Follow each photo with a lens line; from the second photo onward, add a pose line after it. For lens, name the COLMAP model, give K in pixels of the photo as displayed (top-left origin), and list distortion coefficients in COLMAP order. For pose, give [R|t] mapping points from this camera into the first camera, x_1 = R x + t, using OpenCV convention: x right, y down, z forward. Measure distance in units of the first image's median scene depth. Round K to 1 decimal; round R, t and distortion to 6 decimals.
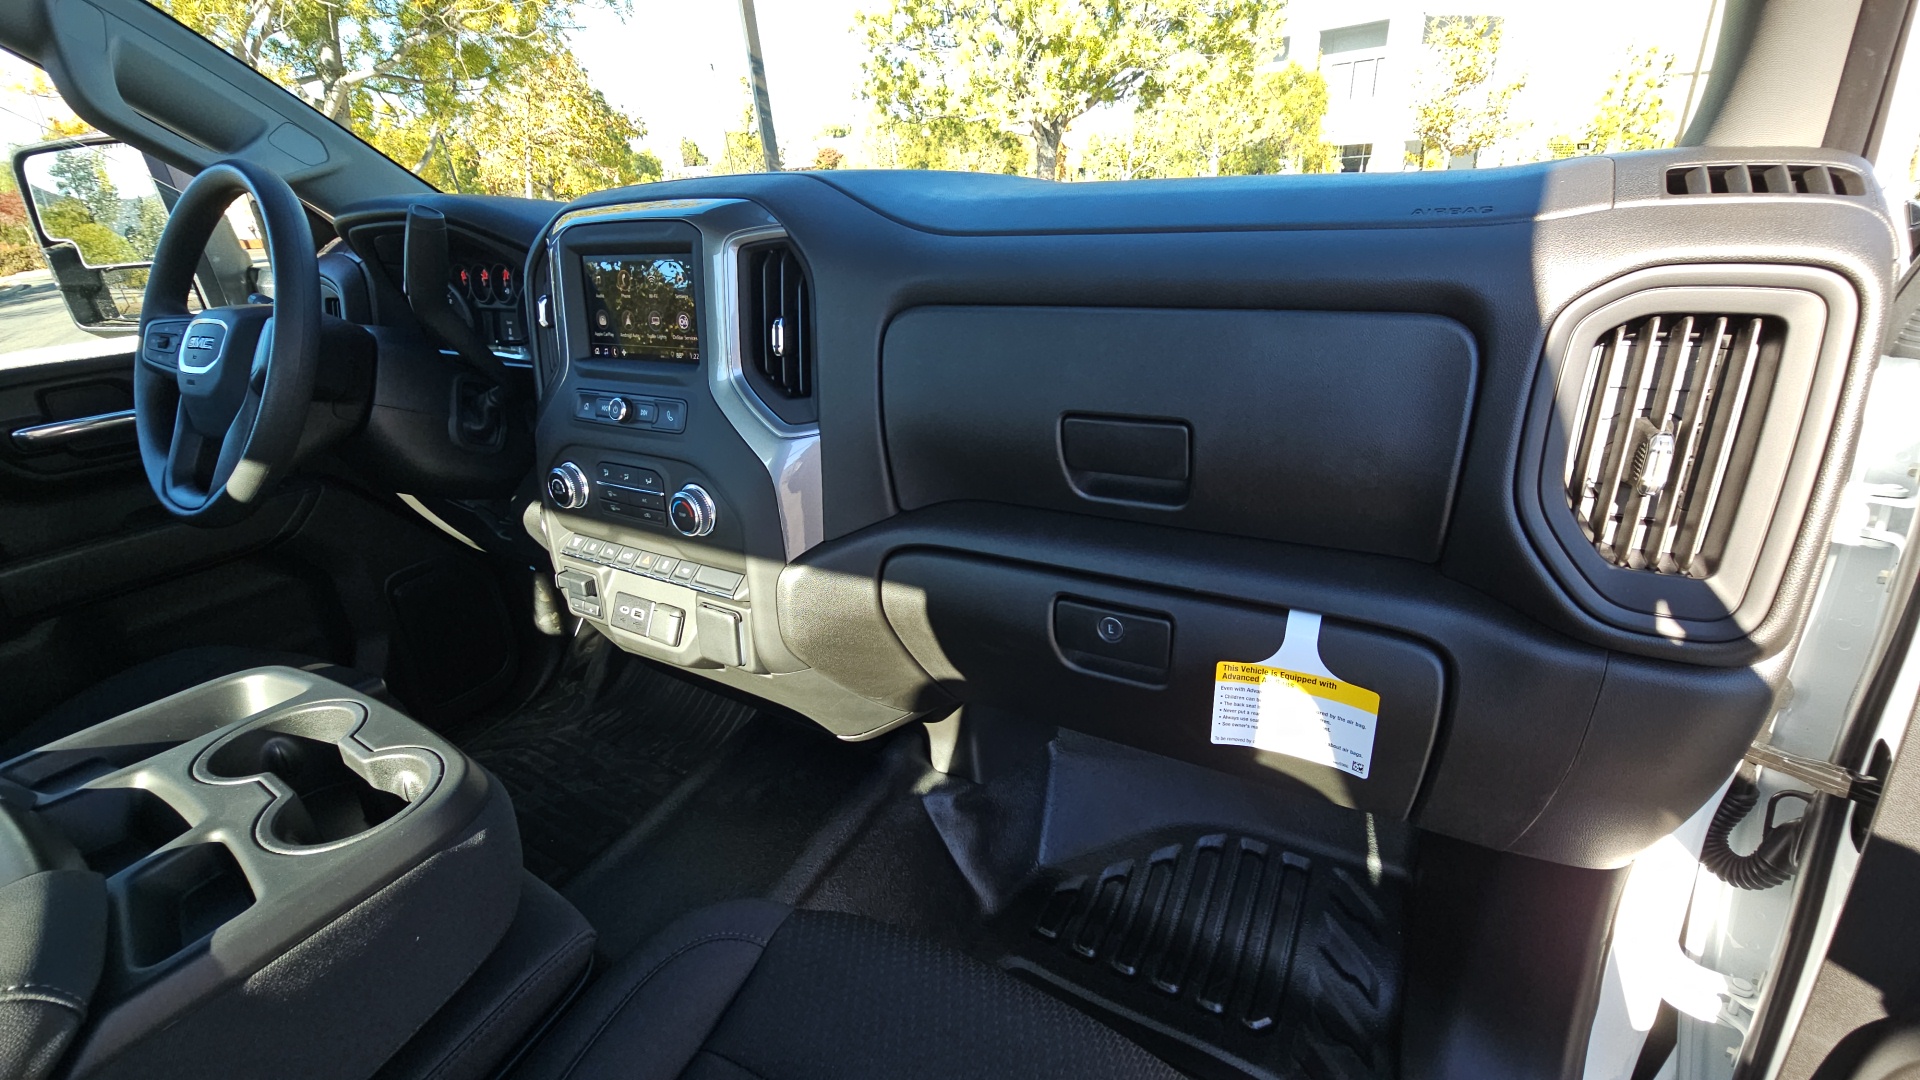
lens RADIAL K [[783.1, 0, 955.2], [0, 783.1, 541.2], [0, 0, 1]] dist [0.007691, -0.008530]
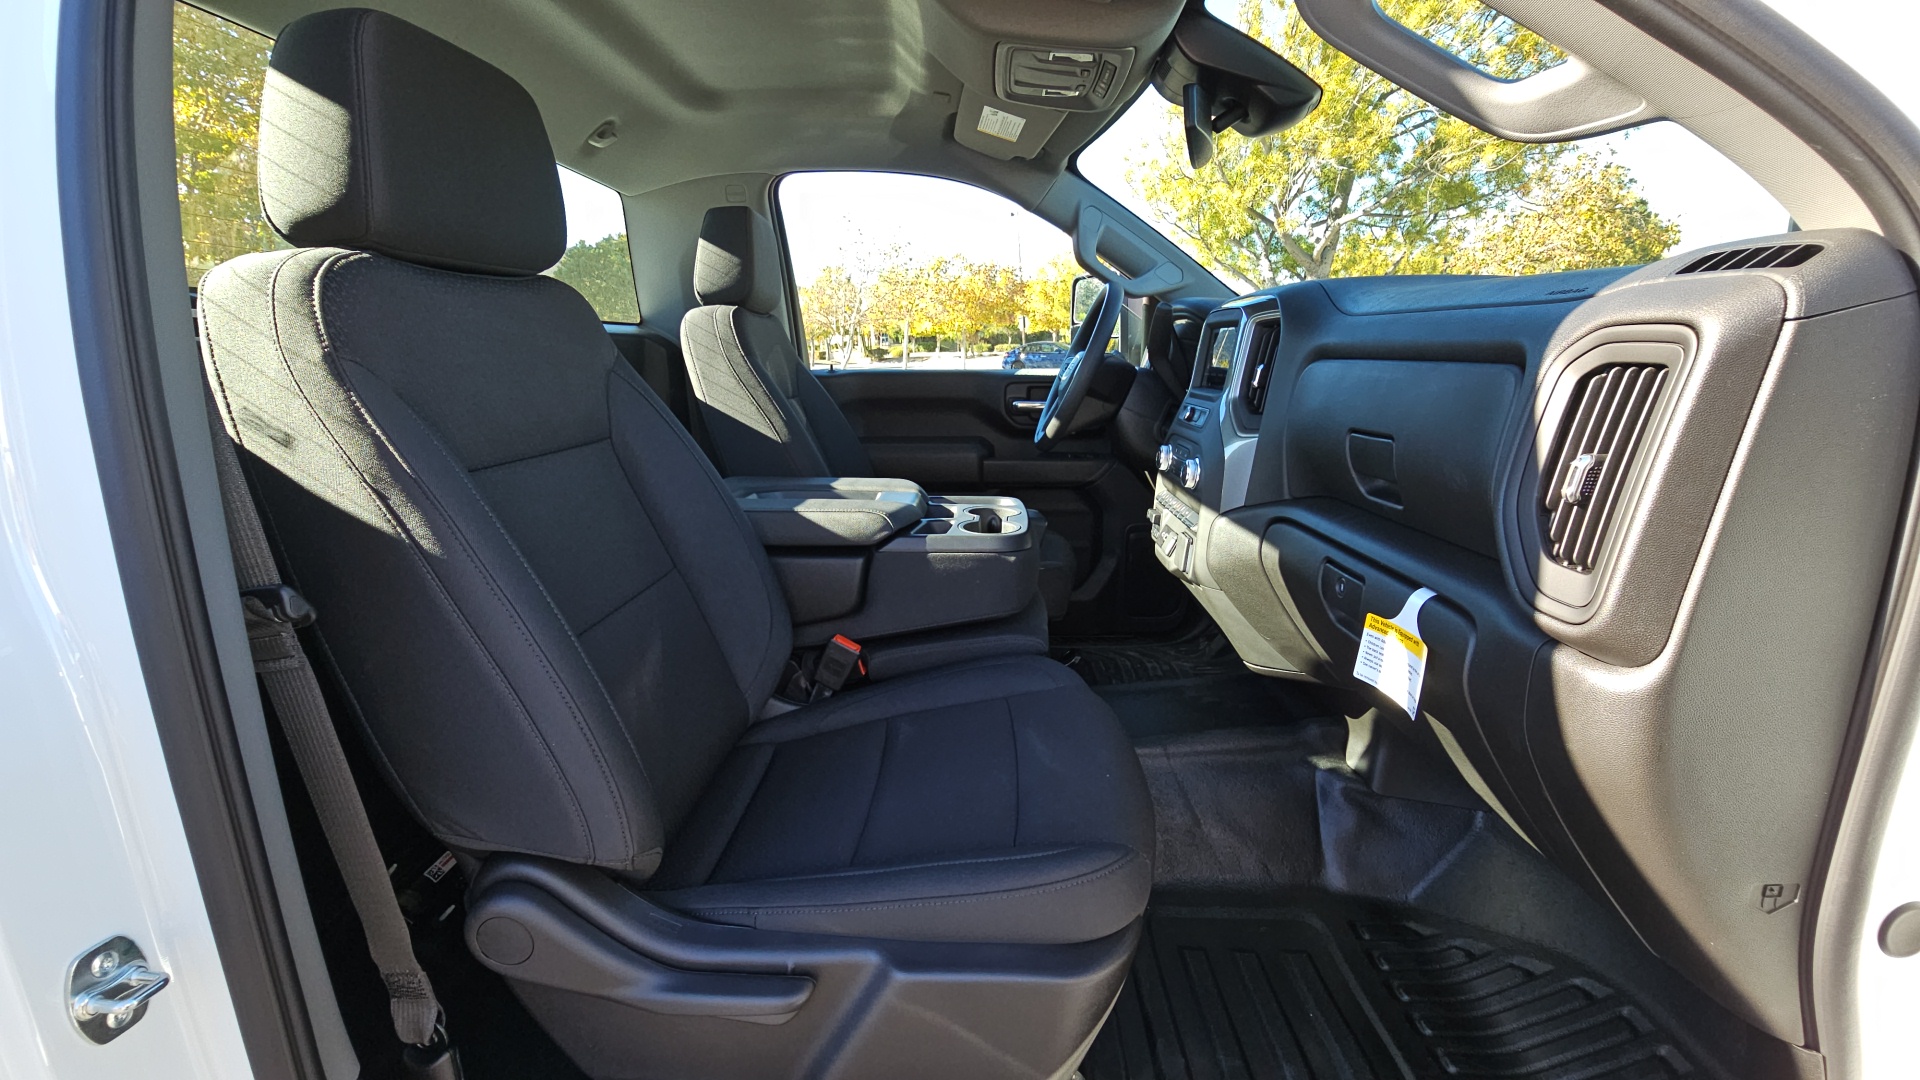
lens RADIAL K [[783.1, 0, 957.2], [0, 783.1, 545.5], [0, 0, 1]] dist [0.007691, -0.008530]
pose [[0.471490, 0.252022, -0.845093, 0.806422], [-0.356105, 0.931101, 0.078995, 0.137560], [0.806776, 0.263697, 0.528751, -0.232402]]
